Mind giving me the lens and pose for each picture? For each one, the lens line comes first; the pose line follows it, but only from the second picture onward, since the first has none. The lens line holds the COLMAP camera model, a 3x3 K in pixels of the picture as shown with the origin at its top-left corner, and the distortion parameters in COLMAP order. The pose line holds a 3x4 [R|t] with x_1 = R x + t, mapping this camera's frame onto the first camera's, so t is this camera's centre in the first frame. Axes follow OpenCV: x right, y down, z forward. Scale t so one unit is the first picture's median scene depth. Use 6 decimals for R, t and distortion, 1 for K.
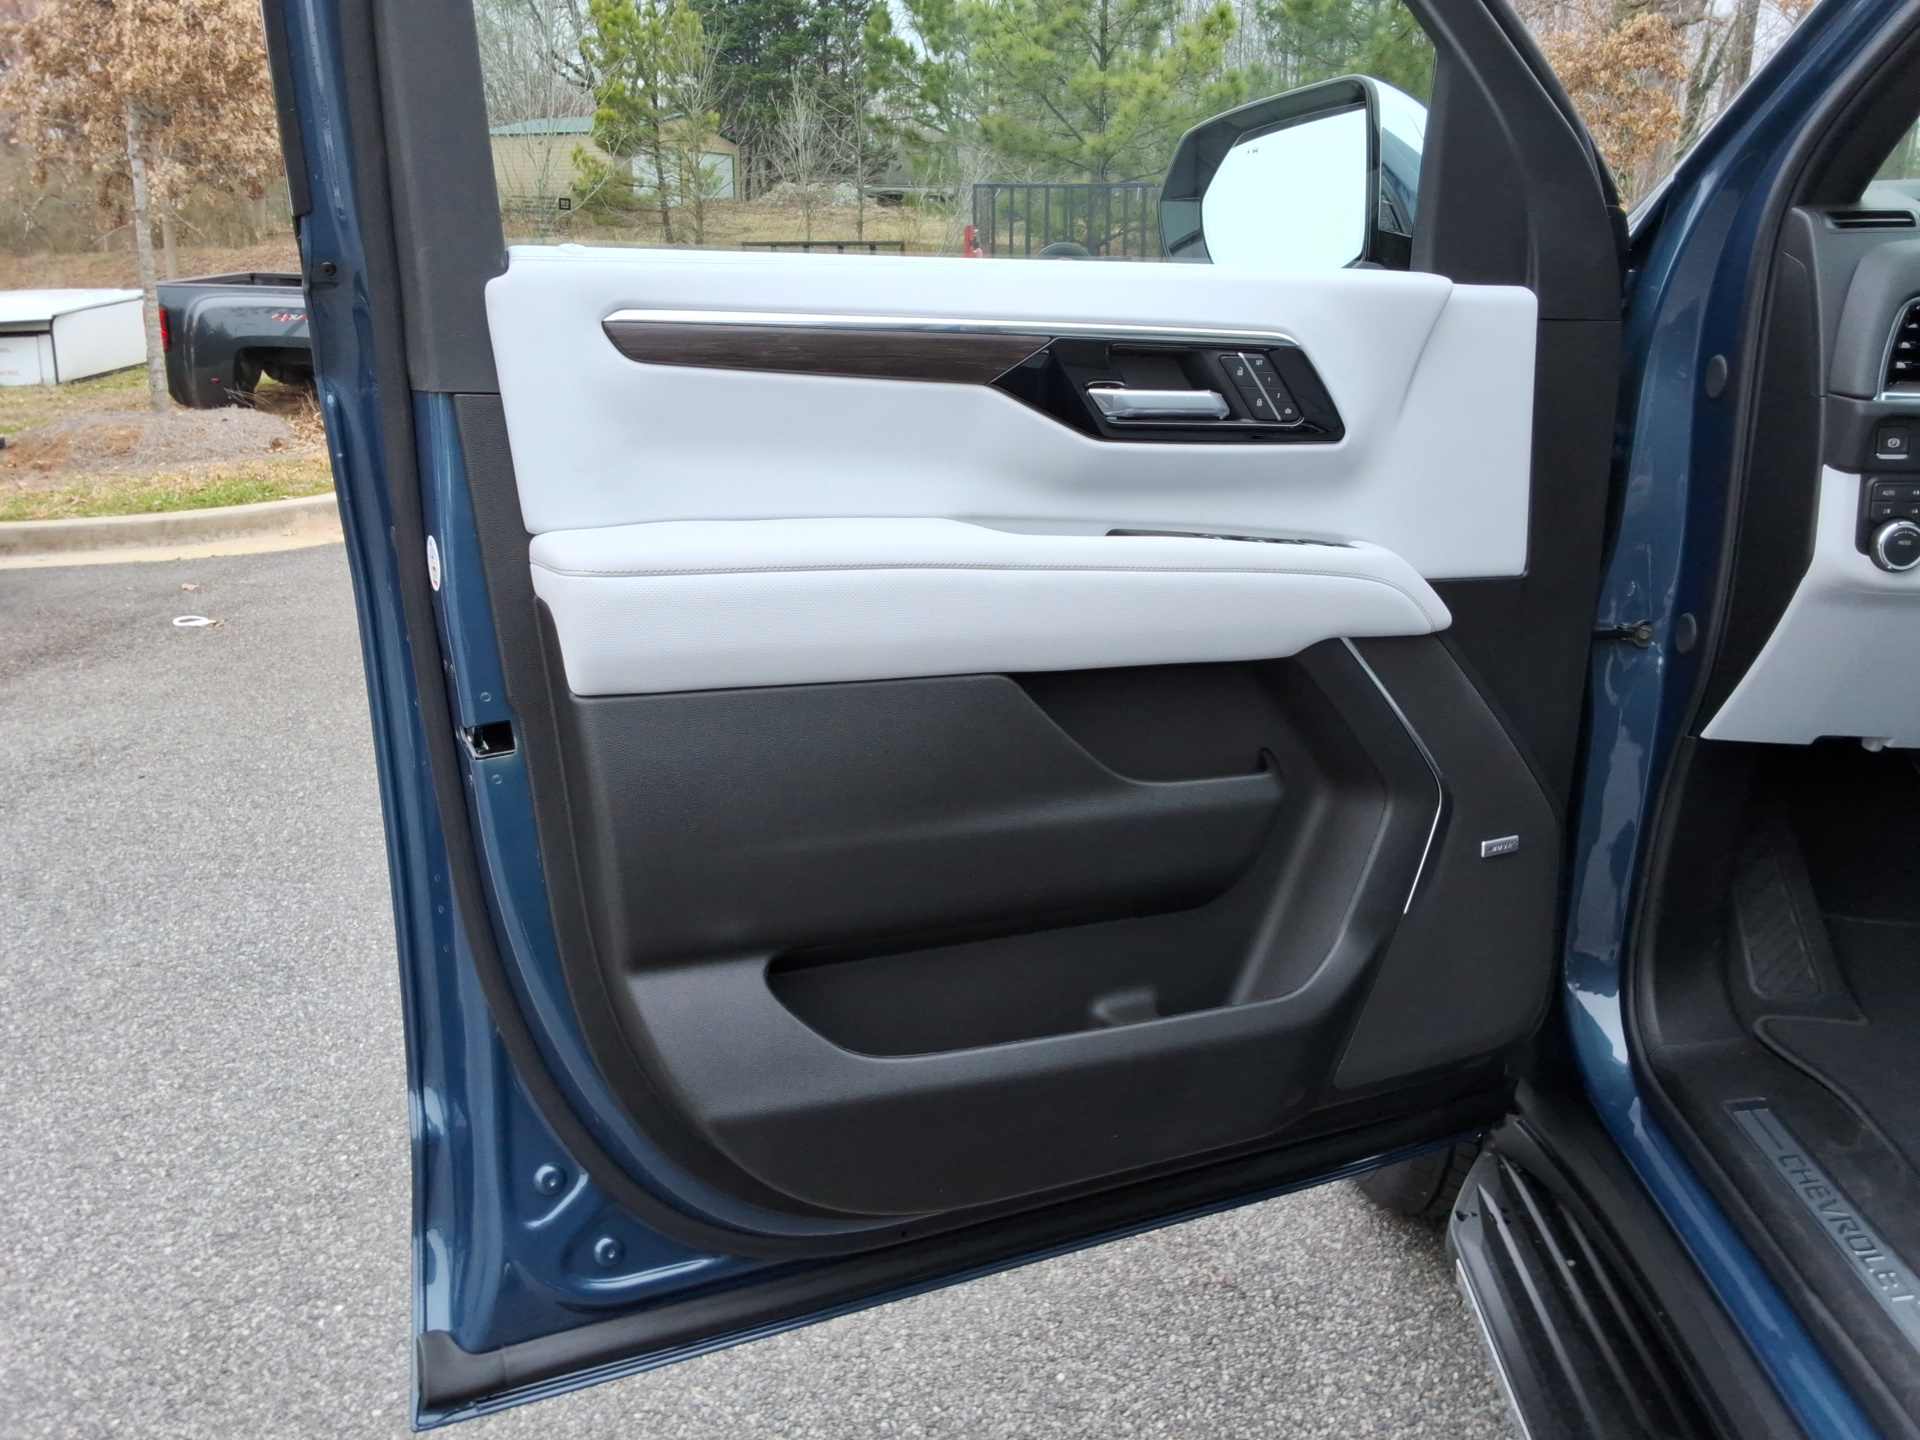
lens RADIAL K [[1539.0, 0, 976.4], [0, 1539.0, 687.6], [0, 0, 1]] dist [0.116839, -0.184079]
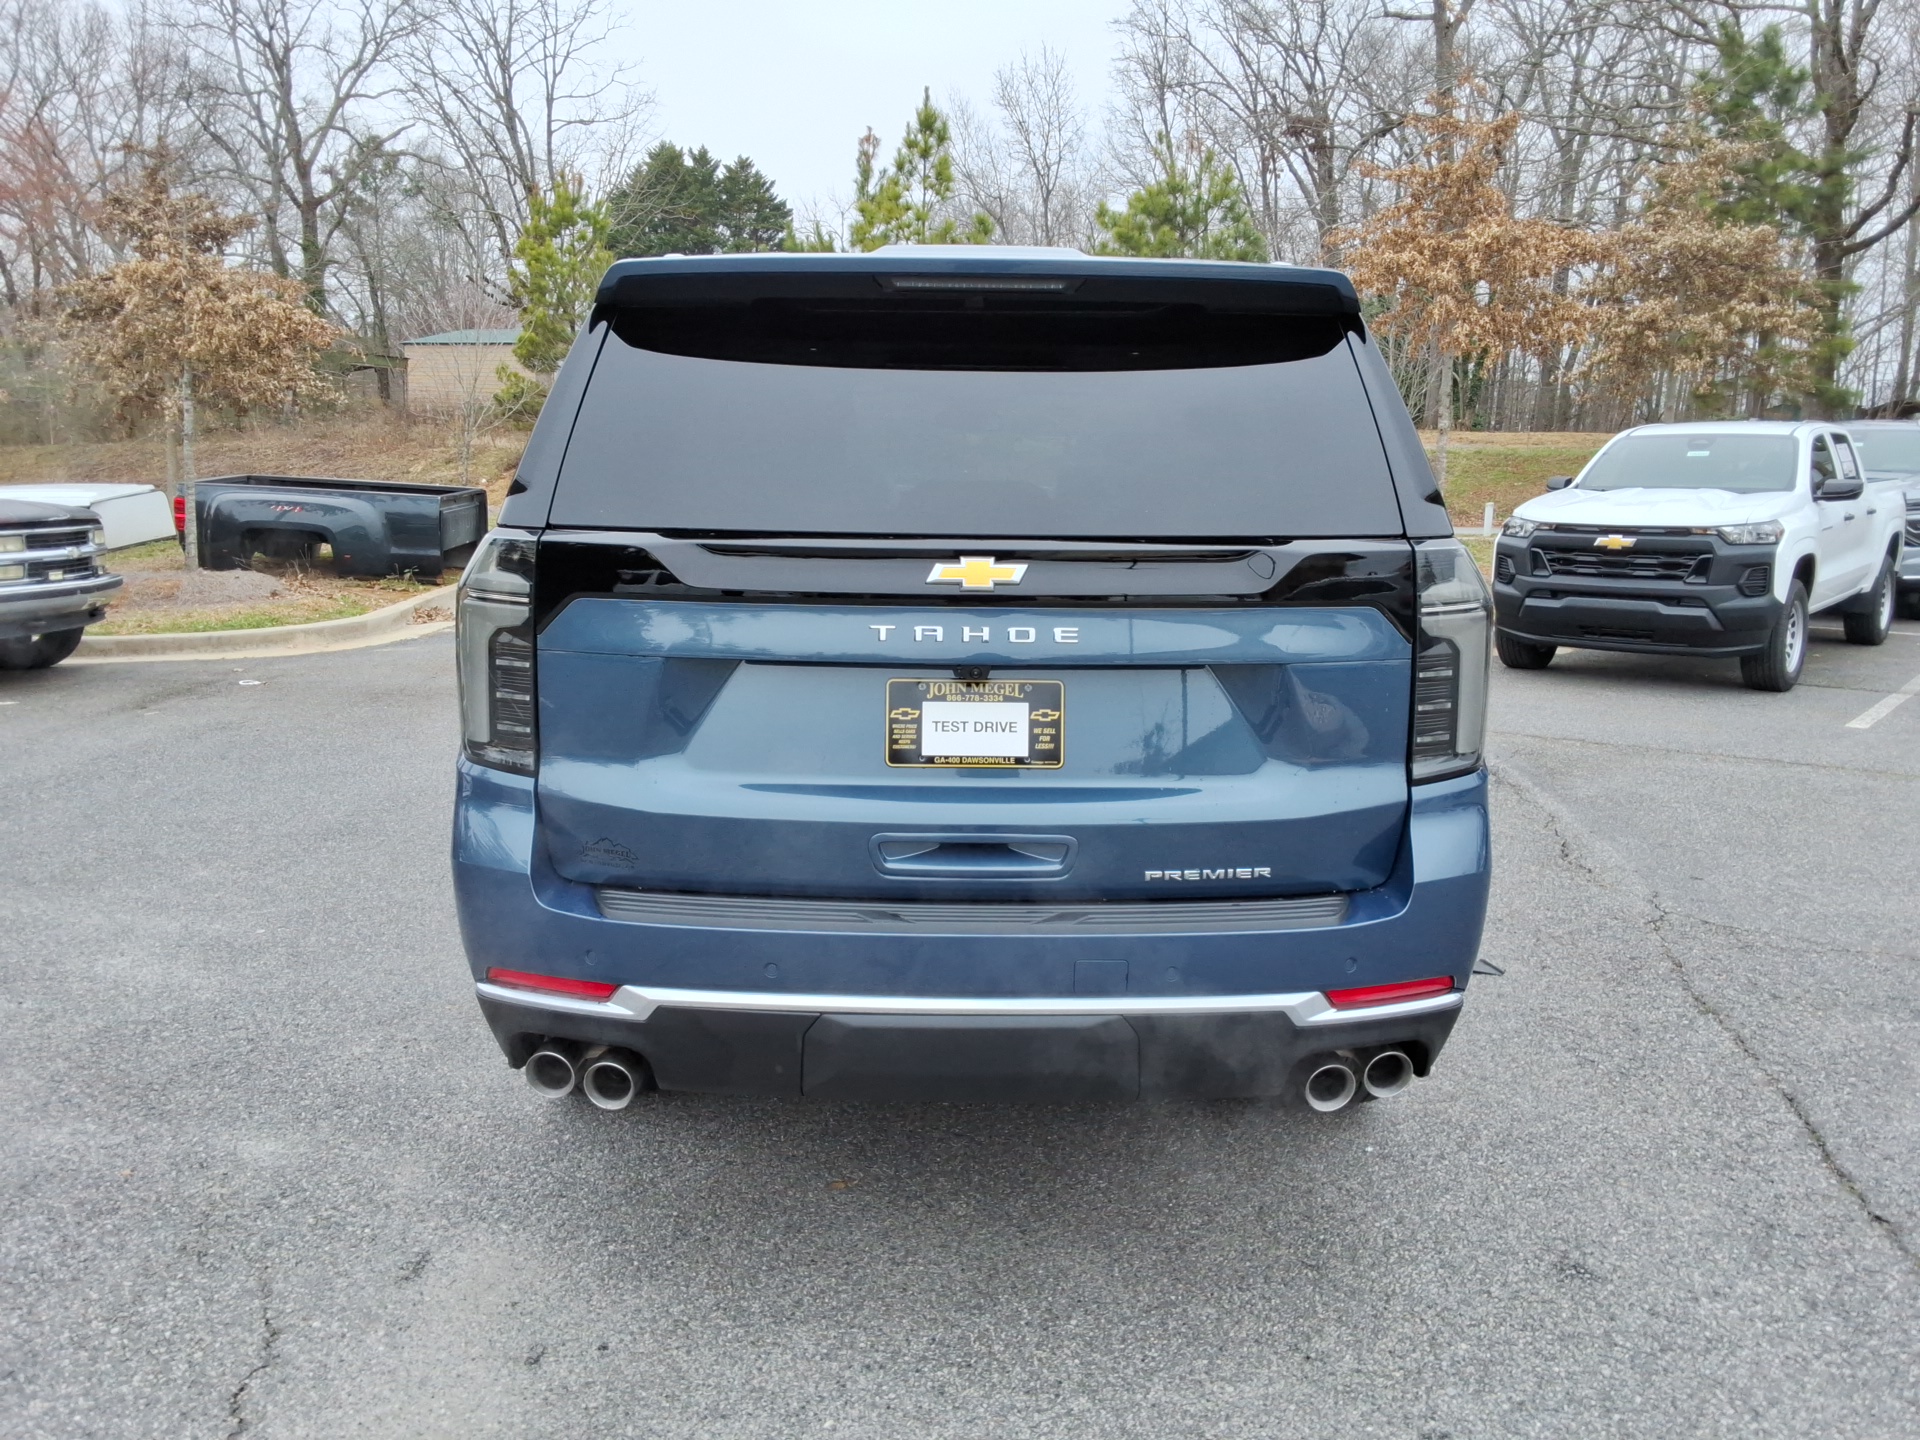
lens RADIAL K [[1539.0, 0, 976.4], [0, 1539.0, 687.6], [0, 0, 1]] dist [0.116839, -0.184079]
pose [[0.998463, 0.009322, 0.054632, 0.141351], [-0.002496, 0.992316, -0.123707, 0.125281], [-0.055366, 0.123380, 0.990814, -0.530803]]
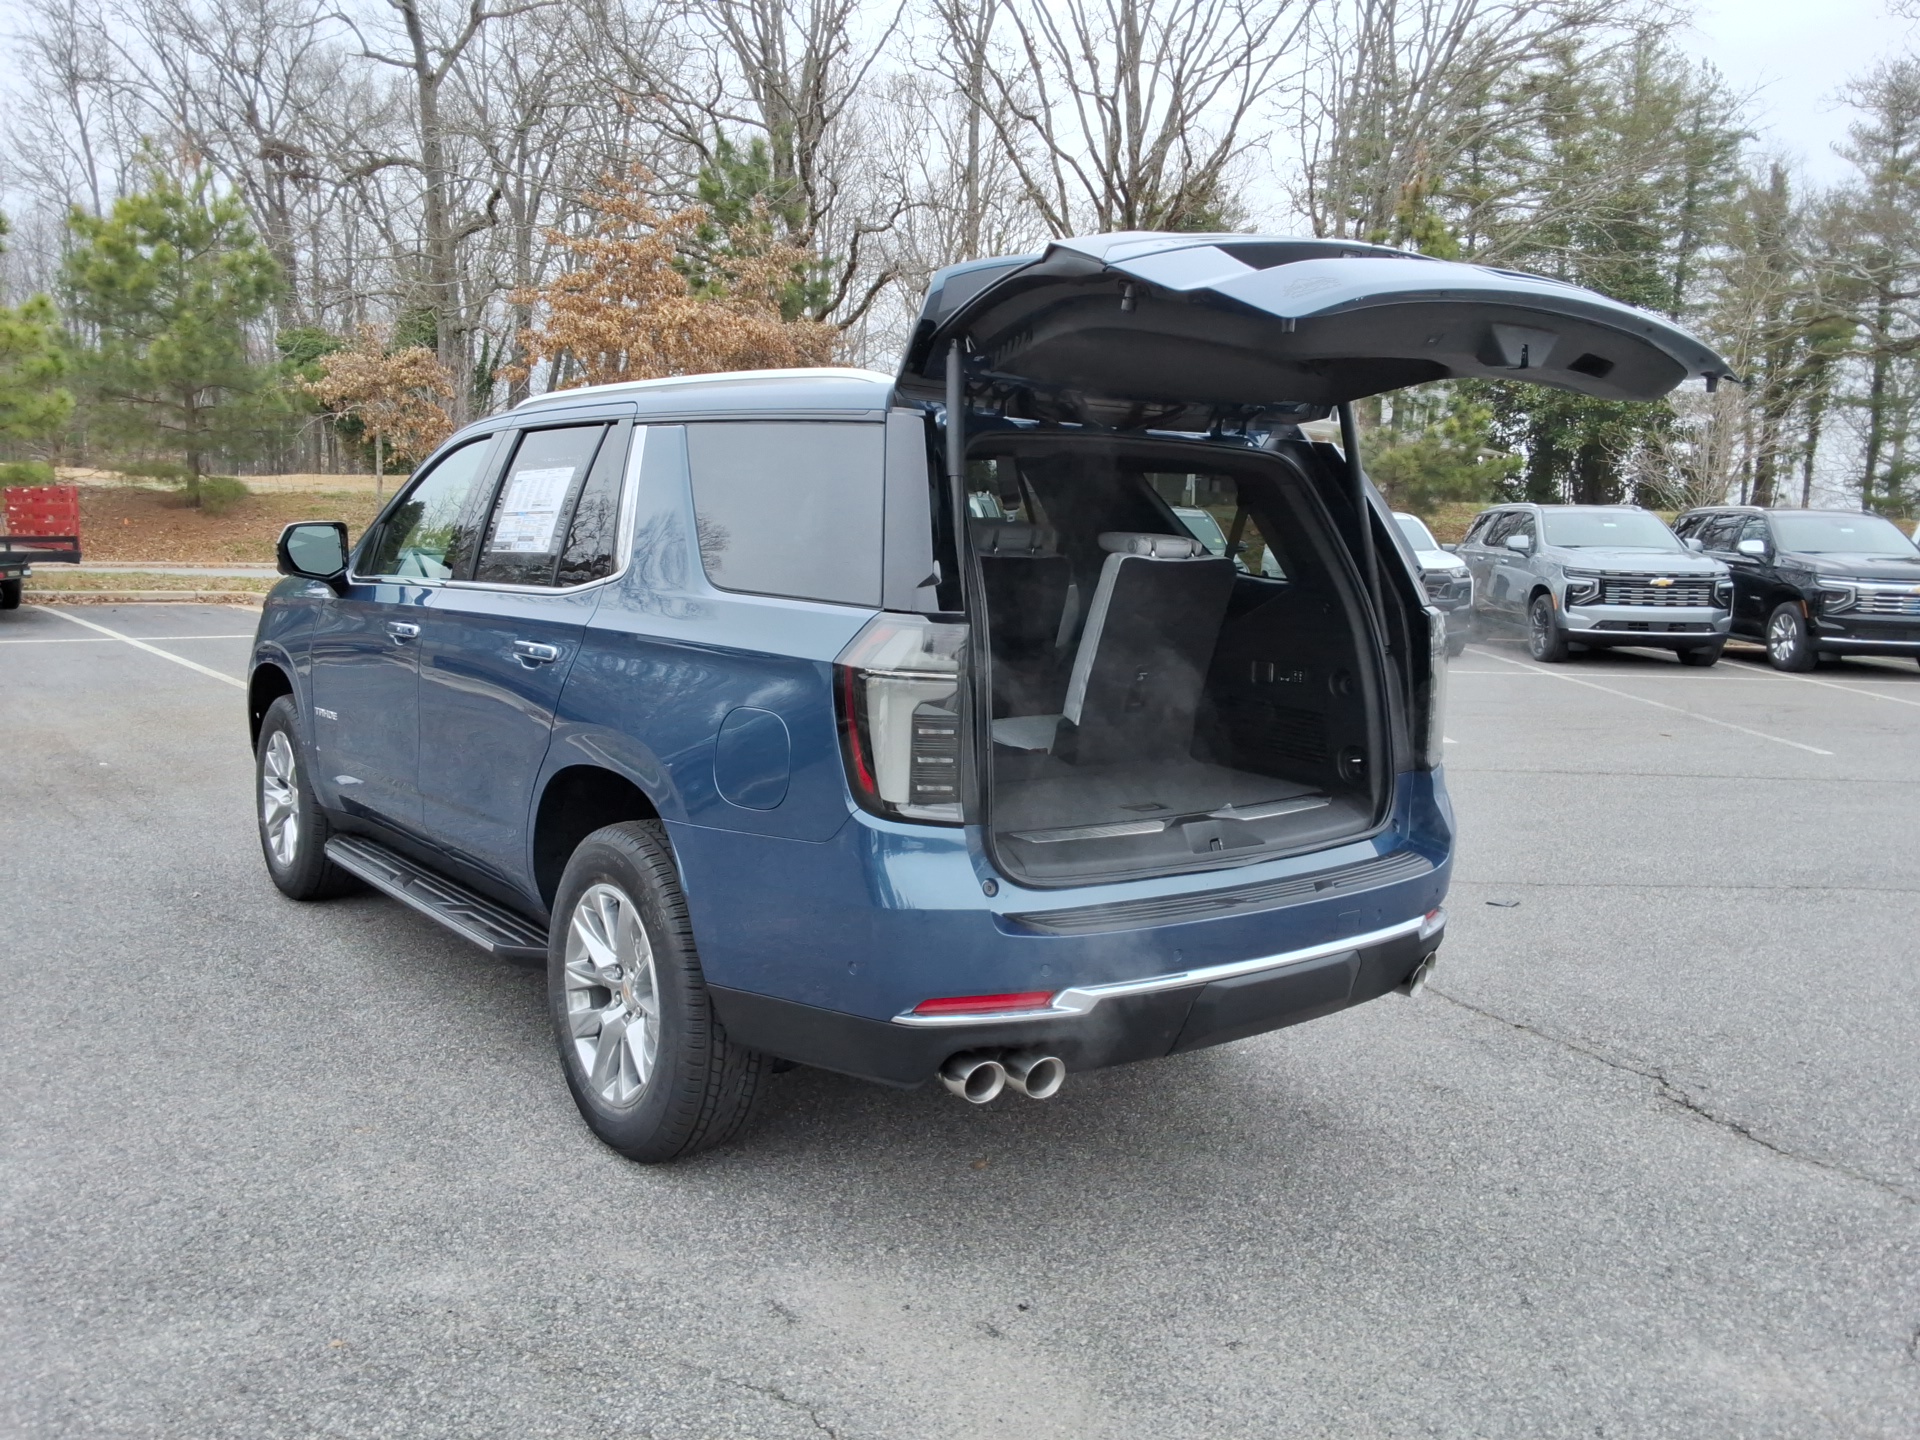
lens RADIAL K [[1539.0, 0, 976.4], [0, 1539.0, 687.6], [0, 0, 1]] dist [0.116839, -0.184079]
pose [[0.754789, -0.041234, 0.654671, -0.184684], [0.142438, 0.984512, -0.102212, 0.108616], [-0.640317, 0.170398, 0.748972, -0.489163]]
